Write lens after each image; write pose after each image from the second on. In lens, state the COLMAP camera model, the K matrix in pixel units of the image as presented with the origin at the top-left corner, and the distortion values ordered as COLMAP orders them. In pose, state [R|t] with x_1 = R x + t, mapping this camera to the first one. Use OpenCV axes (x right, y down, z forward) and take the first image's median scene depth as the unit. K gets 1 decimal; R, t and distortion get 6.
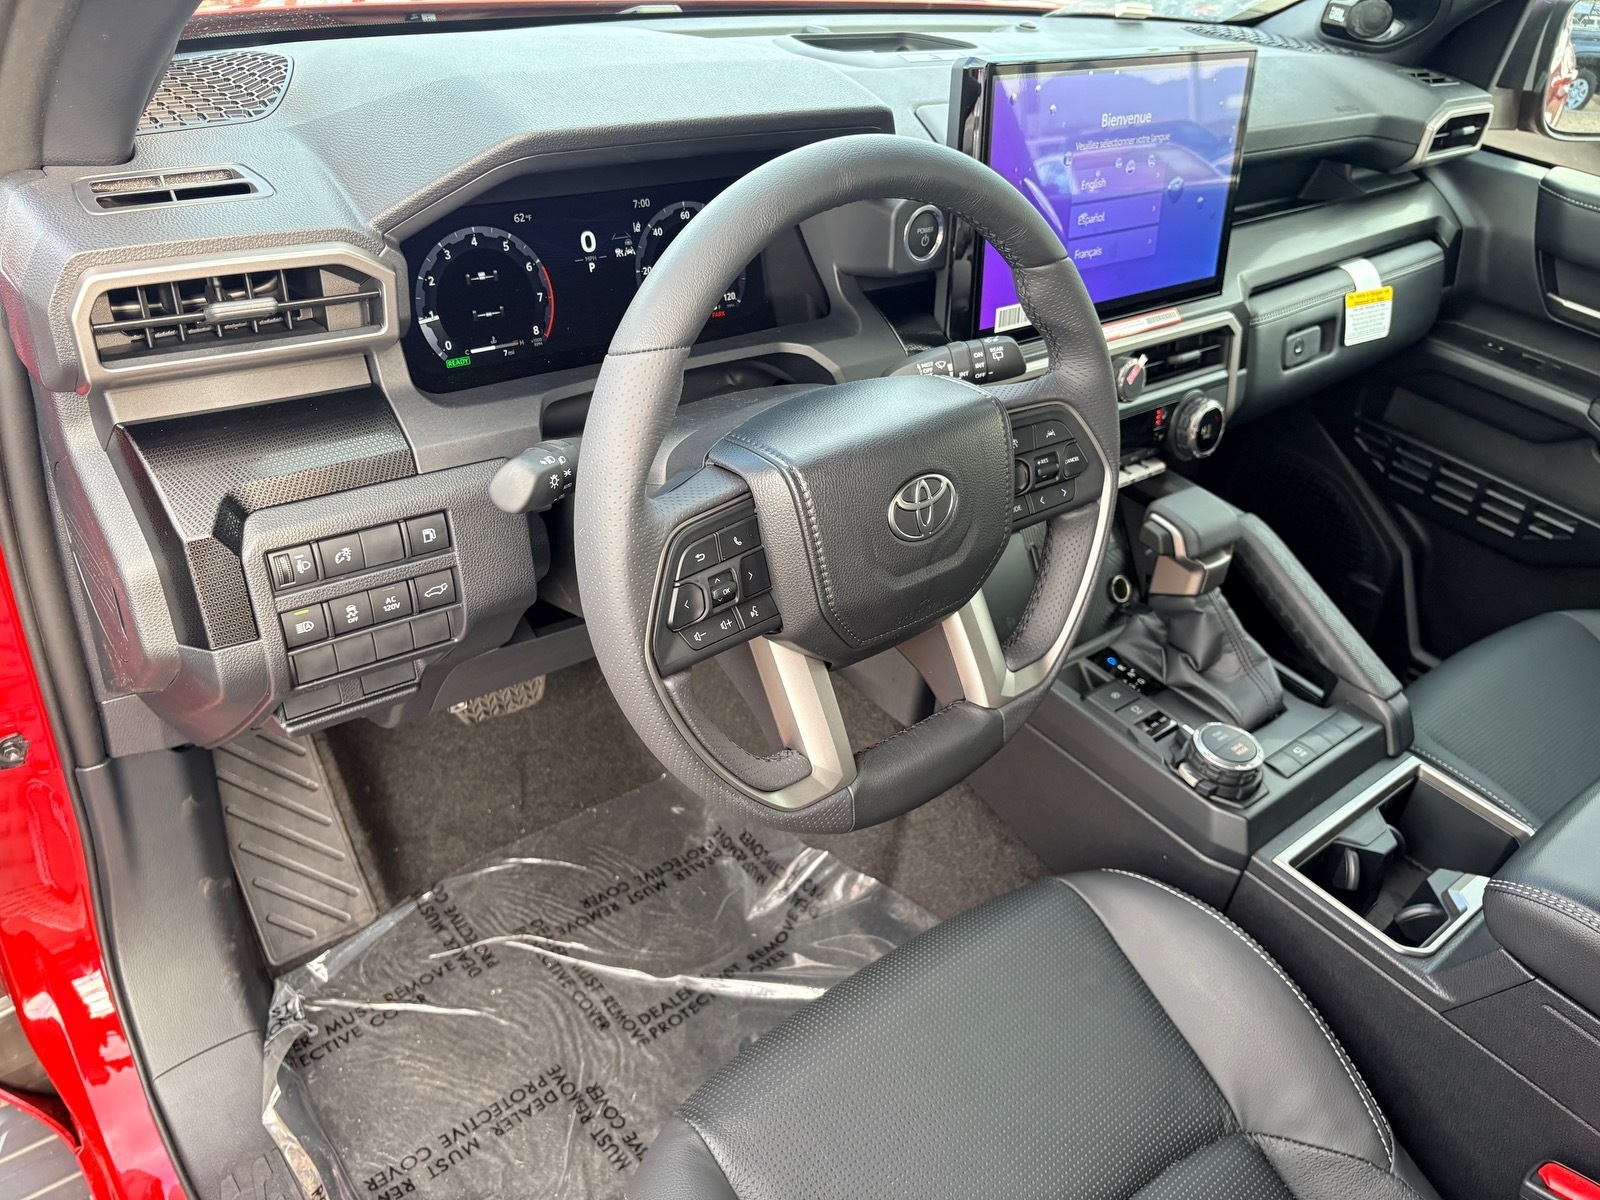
lens RADIAL K [[1238.3, 0, 800.5], [0, 1238.3, 602.7], [0, 0, 1]] dist [0.028396, -0.014548]
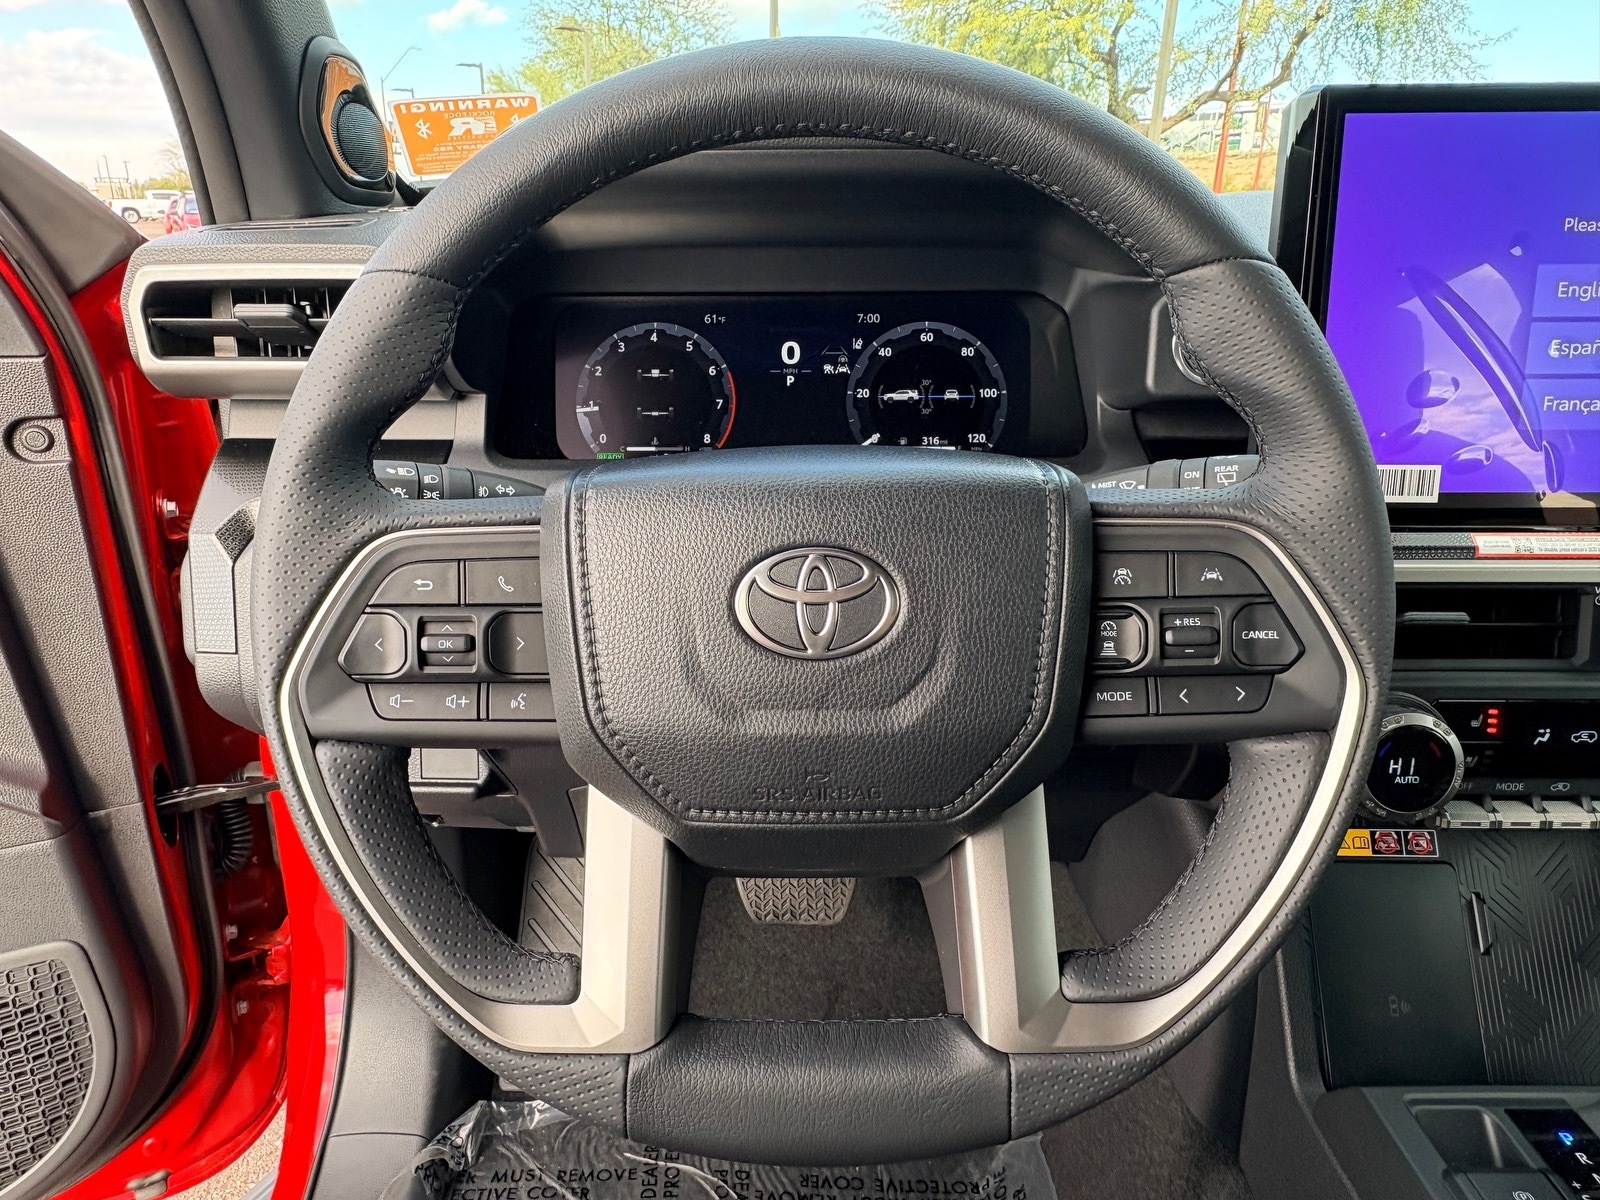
lens RADIAL K [[1052.4, 0, 764.9], [0, 1052.4, 600.5], [0, 0, 1]] dist [0.006623, 0.004255]
pose [[0.756355, 0.113140, -0.644303, 0.270122], [-0.289700, 0.941012, -0.174841, 0.009986], [0.586516, 0.318897, 0.744516, 0.413829]]
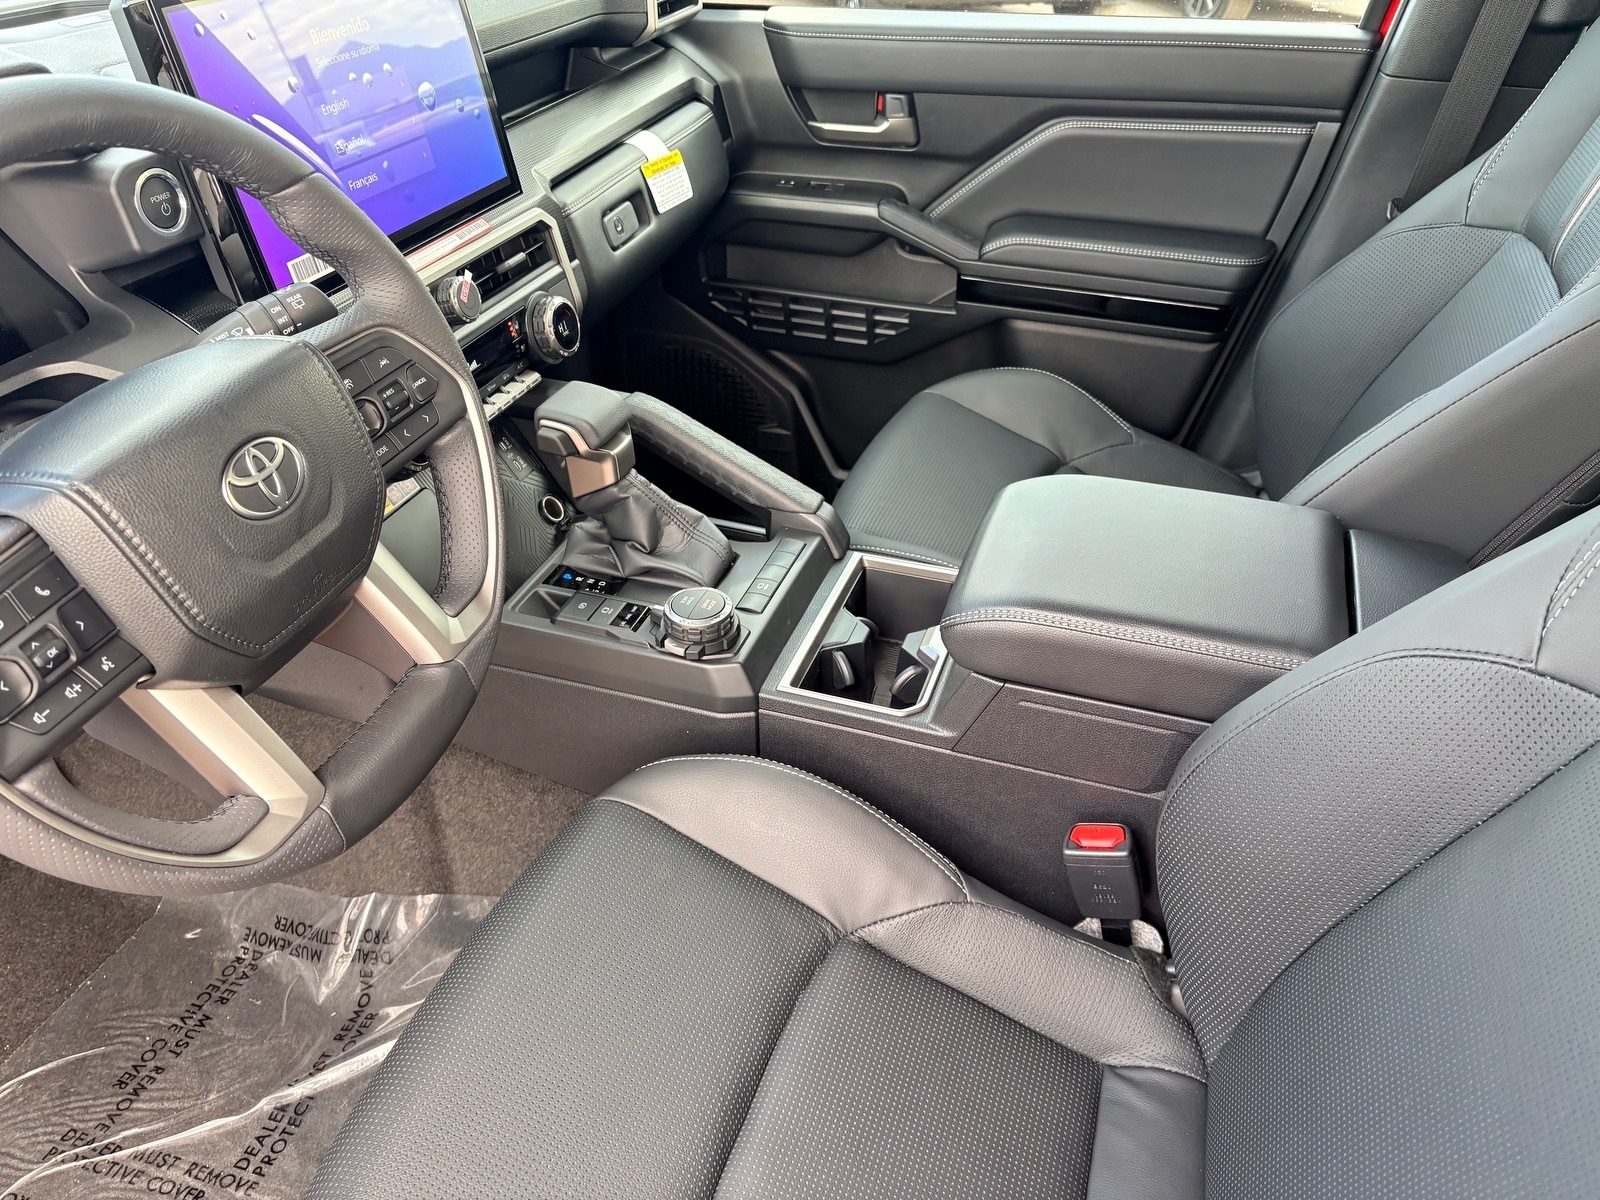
lens RADIAL K [[1229.4, 0, 804.1], [0, 1229.4, 606.2], [0, 0, 1]] dist [0.074316, -0.095978]
pose [[0.843461, -0.390569, 0.368821, 0.041066], [0.380523, 0.919019, 0.102987, 0.041071], [-0.379177, 0.053479, 0.923777, 0.028915]]
